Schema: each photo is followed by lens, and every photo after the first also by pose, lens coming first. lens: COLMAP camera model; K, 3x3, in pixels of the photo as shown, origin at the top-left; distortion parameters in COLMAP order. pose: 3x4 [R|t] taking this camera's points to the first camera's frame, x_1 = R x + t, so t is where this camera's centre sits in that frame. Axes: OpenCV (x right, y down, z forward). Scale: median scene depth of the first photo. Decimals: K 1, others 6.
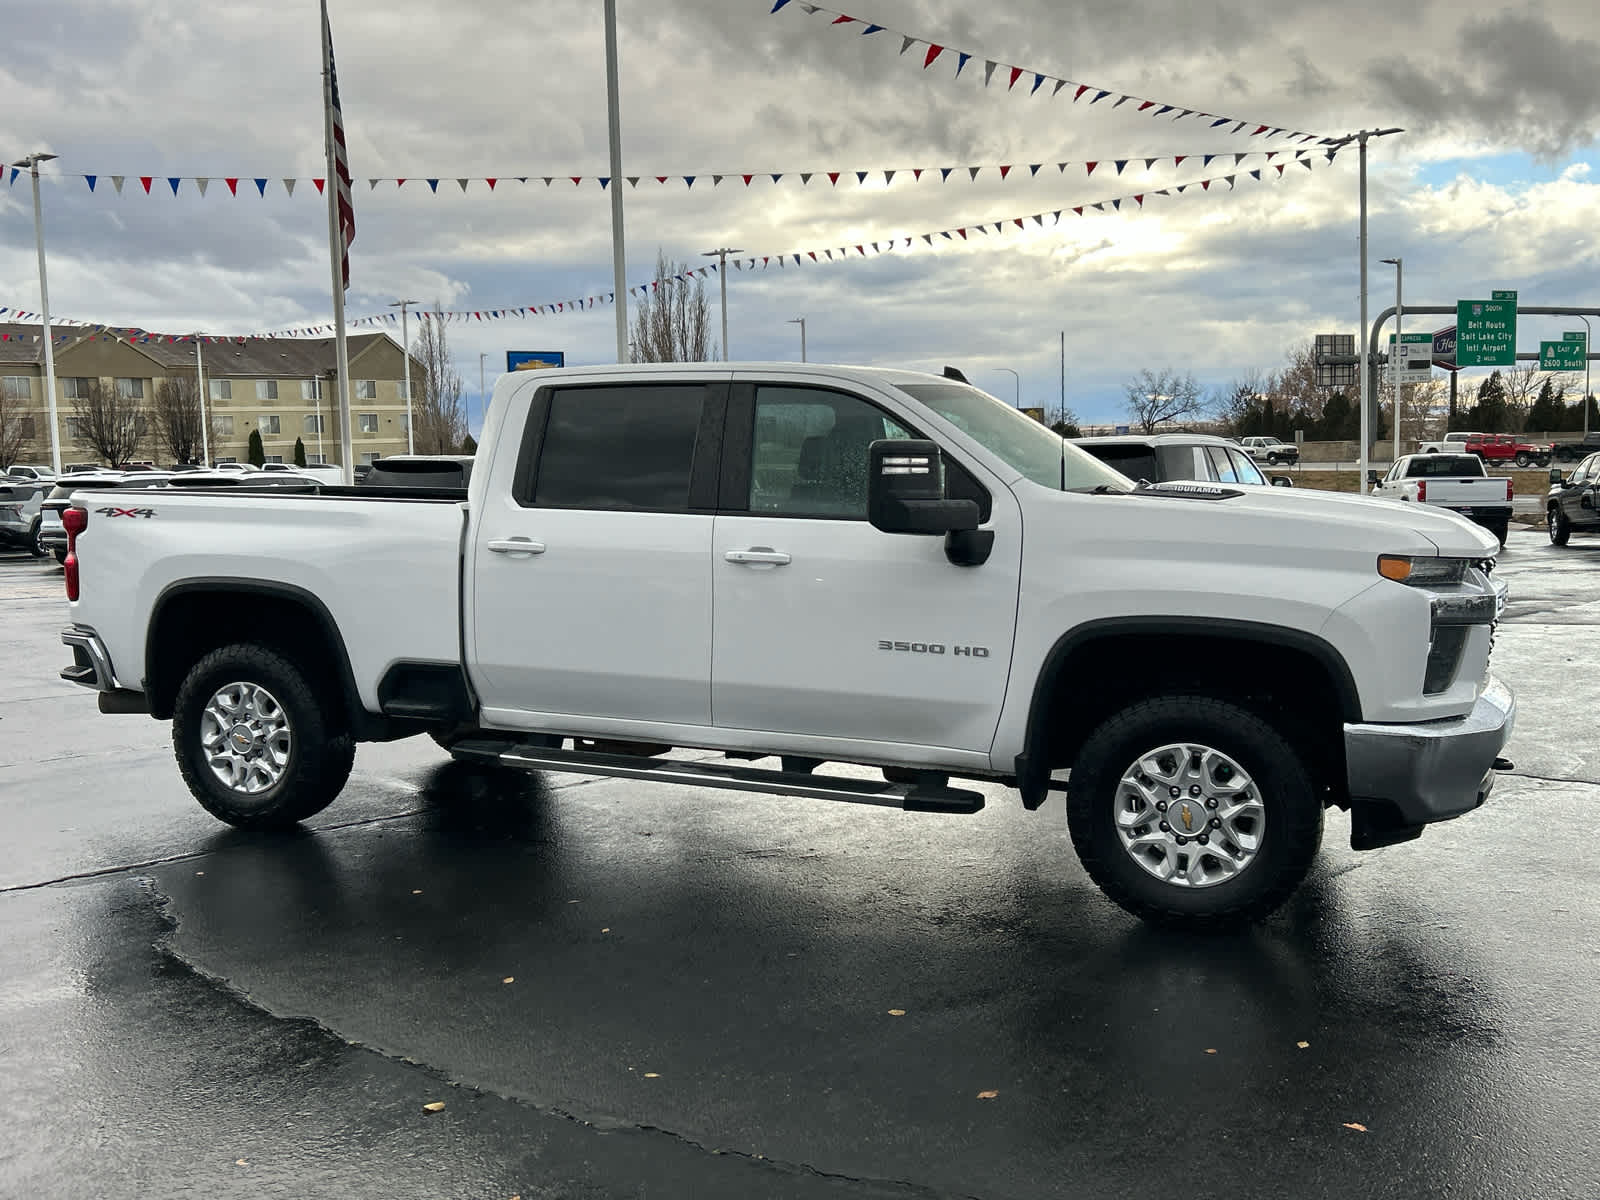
lens RADIAL K [[1539.6, 0, 794.6], [0, 1539.6, 610.8], [0, 0, 1]] dist [0.116016, -0.189178]
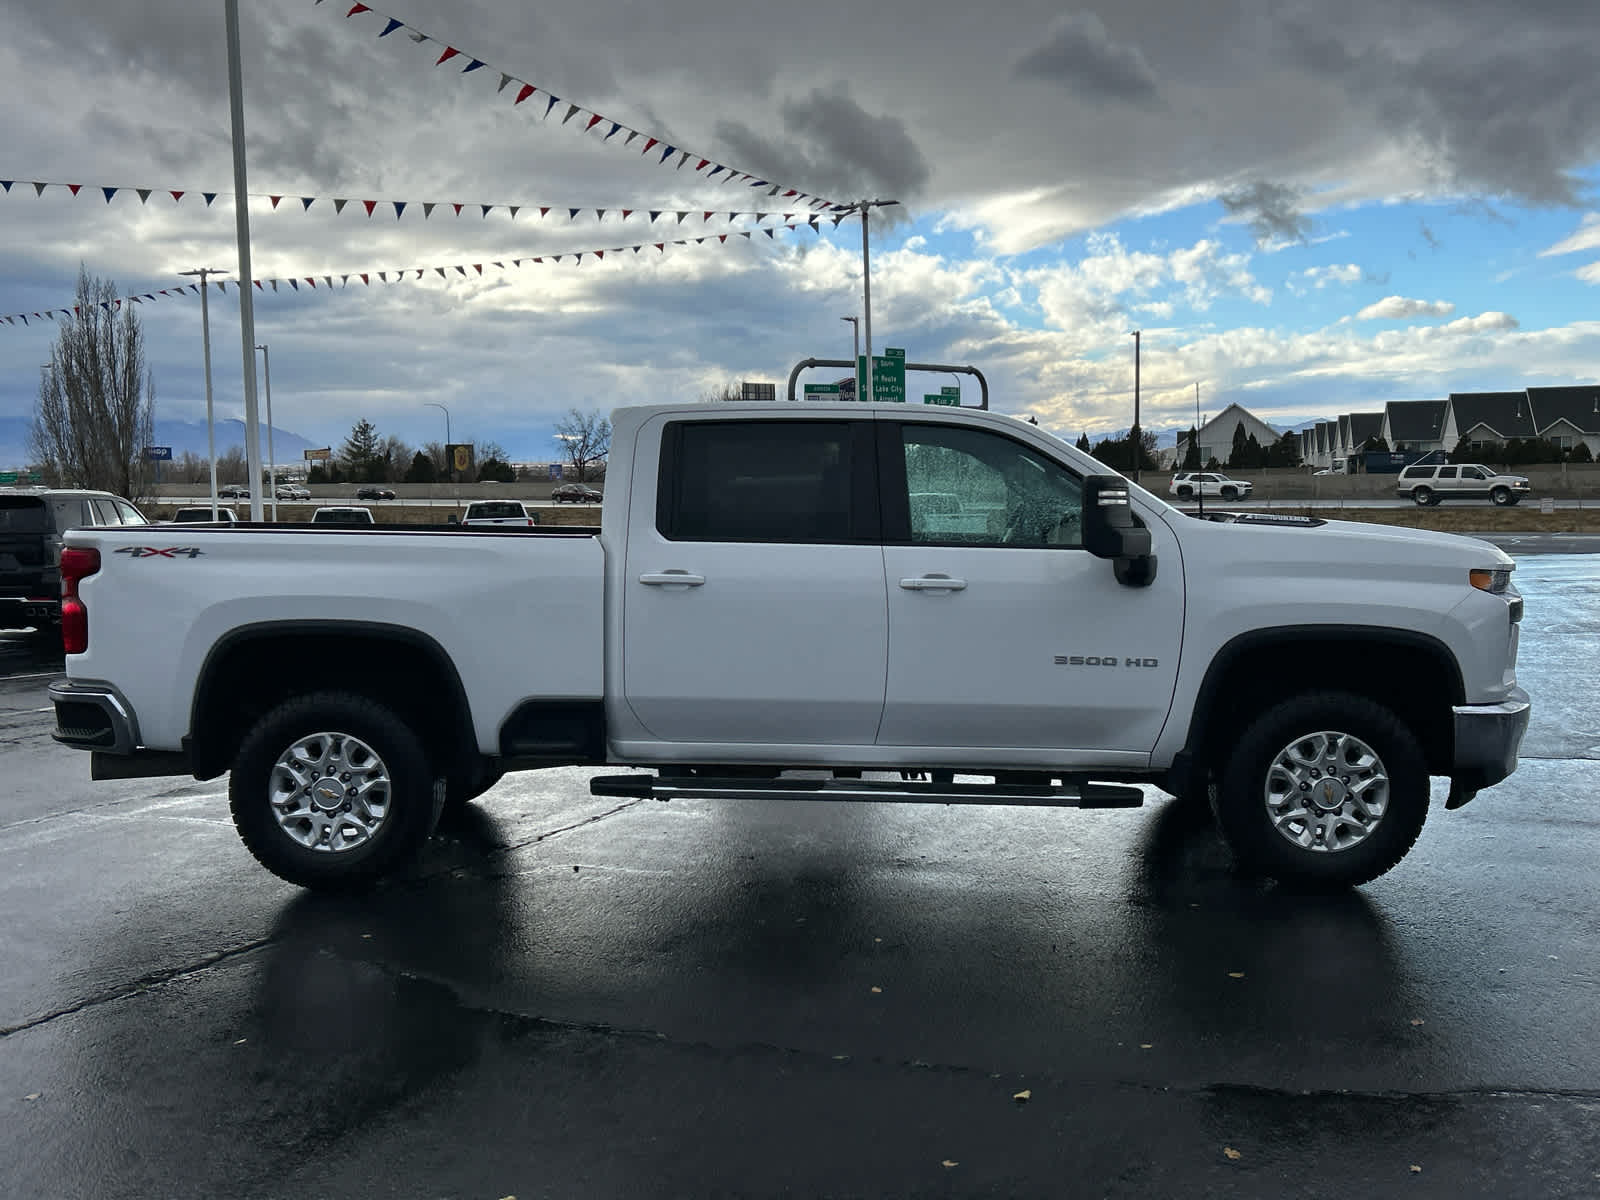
lens RADIAL K [[1564.9, 0, 800.0], [0, 1564.9, 600.0], [0, 0, 1]] dist [0.087315, -0.142147]
pose [[0.926581, -0.023570, 0.375356, -0.475956], [0.035824, 0.999028, -0.025701, 0.001179], [-0.374386, 0.037260, 0.926524, 0.020276]]
